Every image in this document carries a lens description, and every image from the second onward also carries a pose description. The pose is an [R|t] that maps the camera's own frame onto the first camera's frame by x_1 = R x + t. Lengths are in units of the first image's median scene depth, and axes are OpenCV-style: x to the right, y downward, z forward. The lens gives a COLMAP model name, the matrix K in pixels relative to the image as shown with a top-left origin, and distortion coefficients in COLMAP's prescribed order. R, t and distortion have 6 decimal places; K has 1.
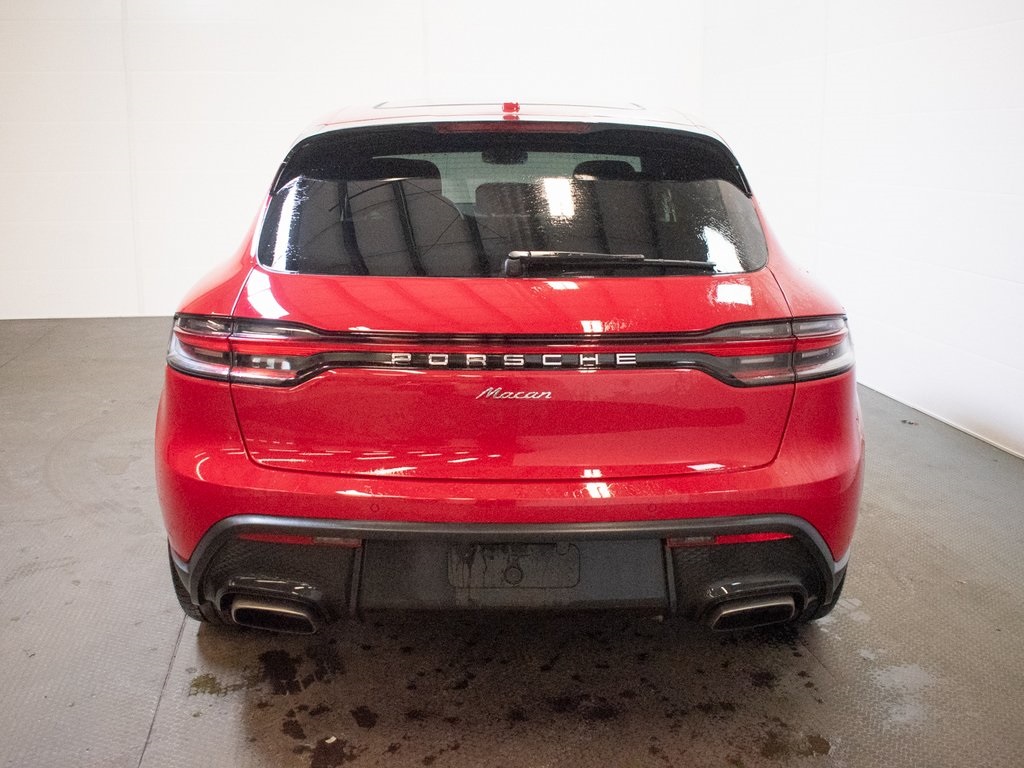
lens RADIAL K [[962.1, 0, 513.4], [0, 962.1, 386.8], [0, 0, 1]] dist [0.004204, 0.000000]
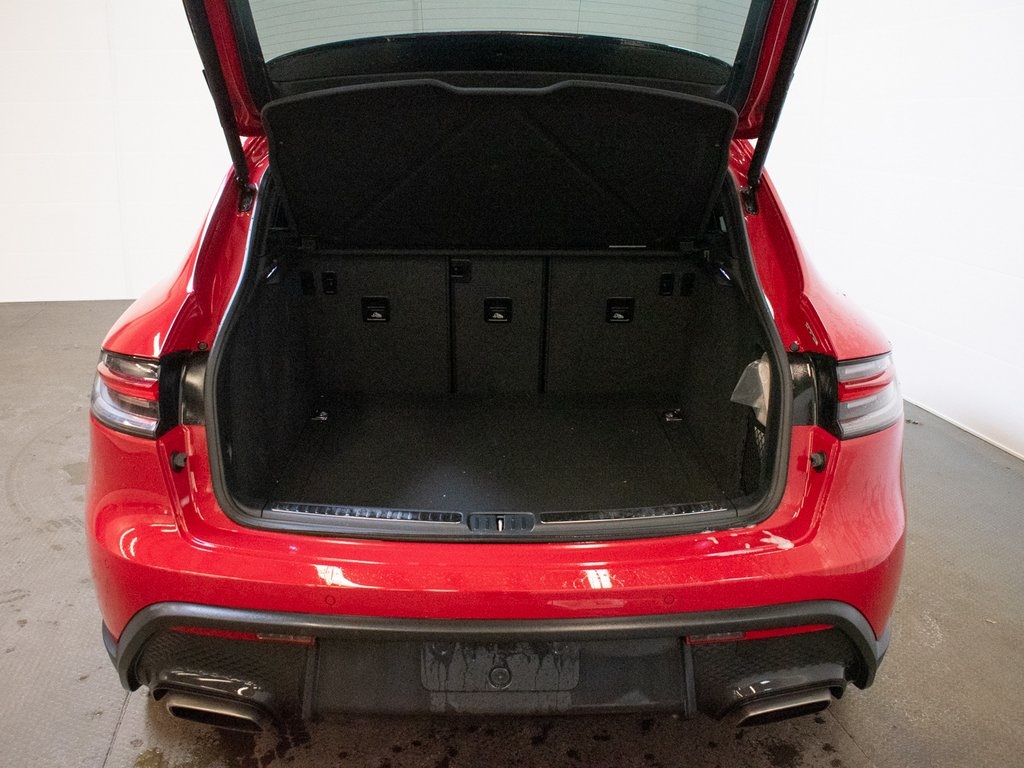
lens RADIAL K [[913.5, 0, 510.6], [0, 913.5, 380.0], [0, 0, 1]] dist [-0.010806, -0.011533]
pose [[0.999976, -0.000142, 0.006960, 0.003670], [-0.000092, 0.999436, 0.033595, -0.079959], [-0.006961, -0.033595, 0.999411, 0.208400]]
